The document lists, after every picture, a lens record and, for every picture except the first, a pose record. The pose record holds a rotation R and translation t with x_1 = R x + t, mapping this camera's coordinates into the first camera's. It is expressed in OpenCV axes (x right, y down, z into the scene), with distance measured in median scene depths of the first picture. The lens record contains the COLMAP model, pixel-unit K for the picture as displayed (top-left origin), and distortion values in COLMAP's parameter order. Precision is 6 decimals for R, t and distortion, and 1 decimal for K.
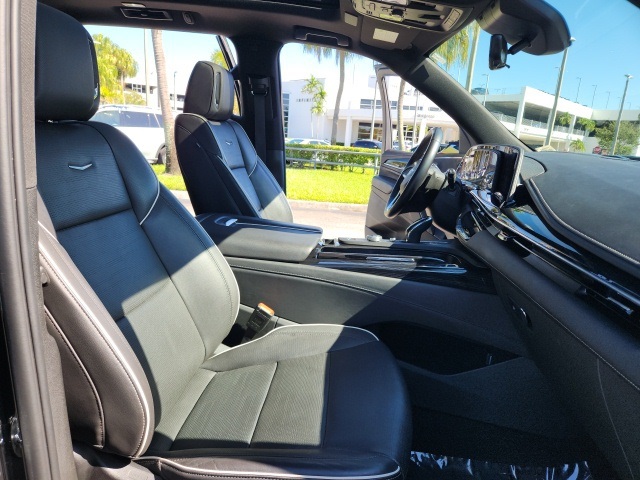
lens RADIAL K [[428.8, 0, 316.1], [0, 428.8, 247.4], [0, 0, 1]] dist [0.058595, -0.043184]
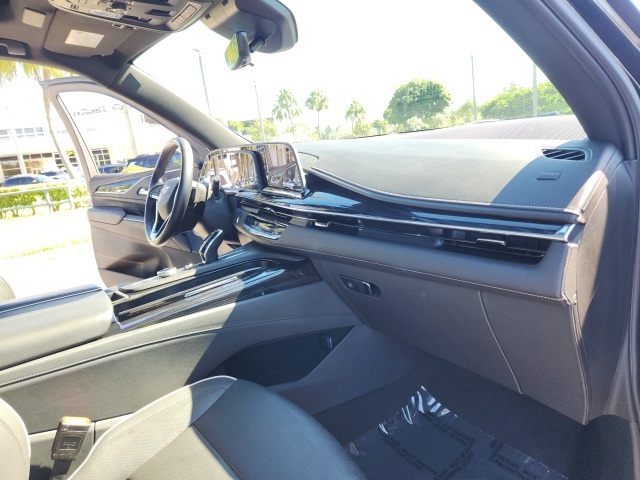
lens RADIAL K [[428.8, 0, 320.2], [0, 428.8, 242.3], [0, 0, 1]] dist [0.058595, -0.043184]
pose [[0.737564, -0.305159, 0.602392, -0.143957], [0.328217, 0.941610, 0.075134, -0.045467], [-0.590146, 0.142299, 0.794656, 0.150352]]
